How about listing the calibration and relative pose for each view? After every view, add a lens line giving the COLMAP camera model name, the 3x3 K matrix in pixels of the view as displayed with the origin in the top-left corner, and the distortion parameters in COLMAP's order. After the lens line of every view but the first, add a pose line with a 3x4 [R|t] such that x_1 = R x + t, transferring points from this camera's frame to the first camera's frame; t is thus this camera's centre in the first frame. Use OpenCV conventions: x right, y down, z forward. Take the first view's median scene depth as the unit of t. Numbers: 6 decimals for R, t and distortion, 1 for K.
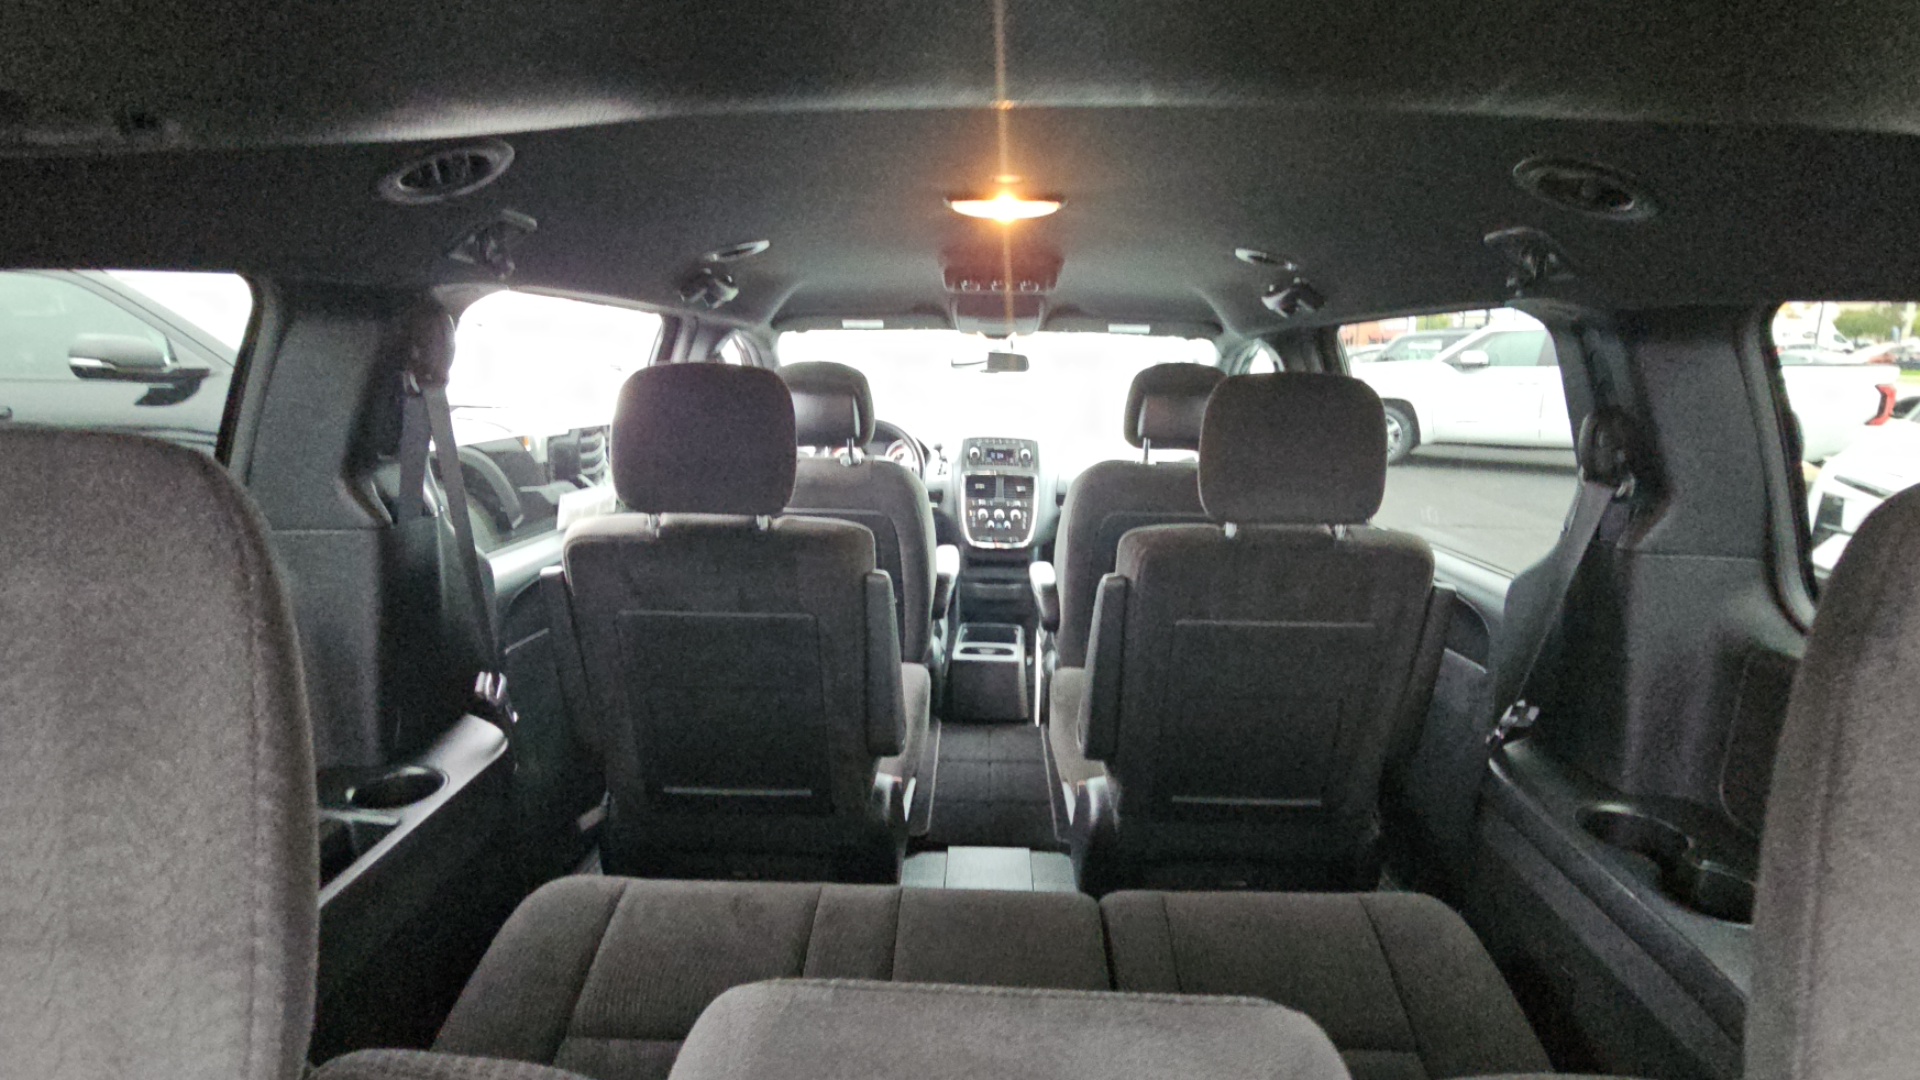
lens RADIAL K [[859.1, 0, 975.7], [0, 859.1, 553.6], [0, 0, 1]] dist [0.006244, -0.005845]
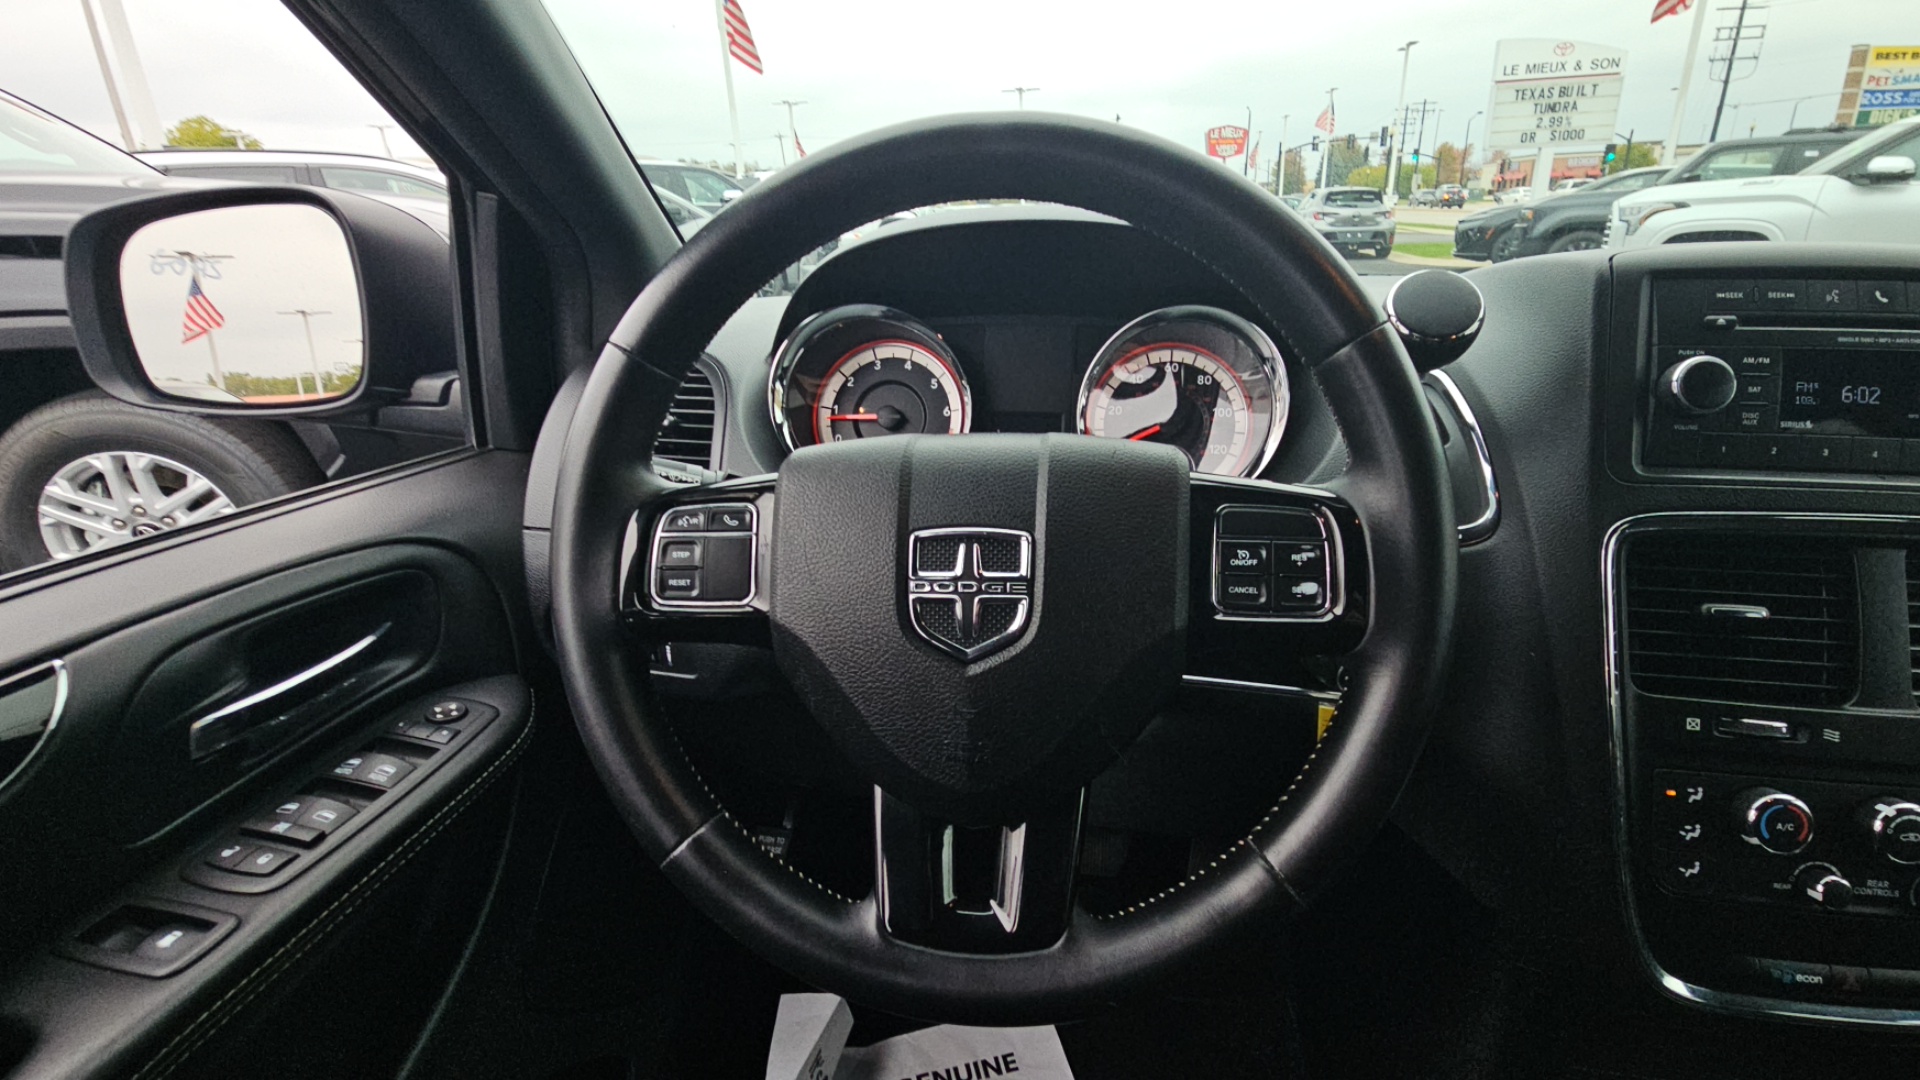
lens RADIAL K [[859.1, 0, 982.2], [0, 859.1, 543.8], [0, 0, 1]] dist [0.006244, -0.005845]
pose [[0.993007, 0.020719, -0.116219, -0.101884], [-0.004121, 0.989961, 0.141278, -0.103654], [0.117980, -0.139811, 0.983124, 0.788279]]
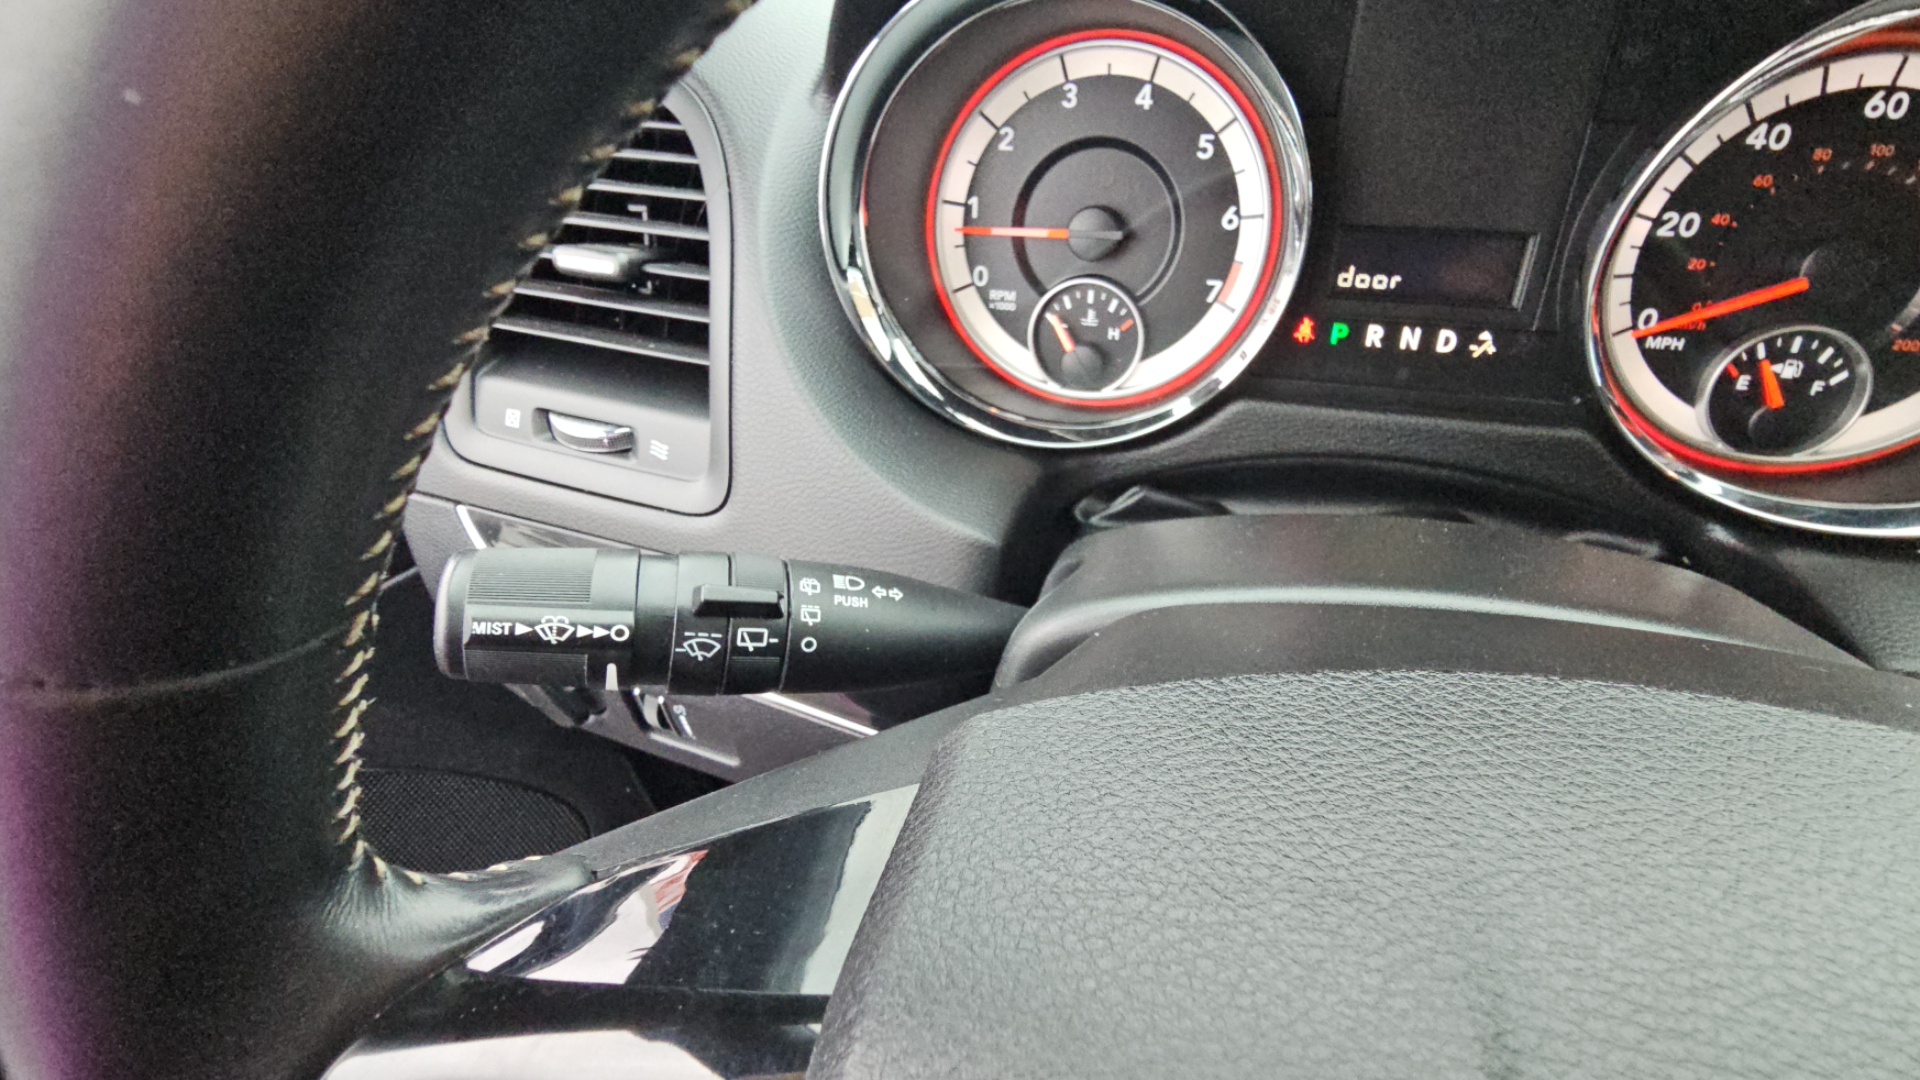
lens RADIAL K [[859.1, 0, 982.5], [0, 859.1, 543.3], [0, 0, 1]] dist [0.006244, -0.005845]
pose [[0.968704, 0.109256, -0.222879, -0.136231], [0.029618, 0.840626, 0.540805, -0.126444], [0.246444, -0.530481, 0.811082, 0.898170]]
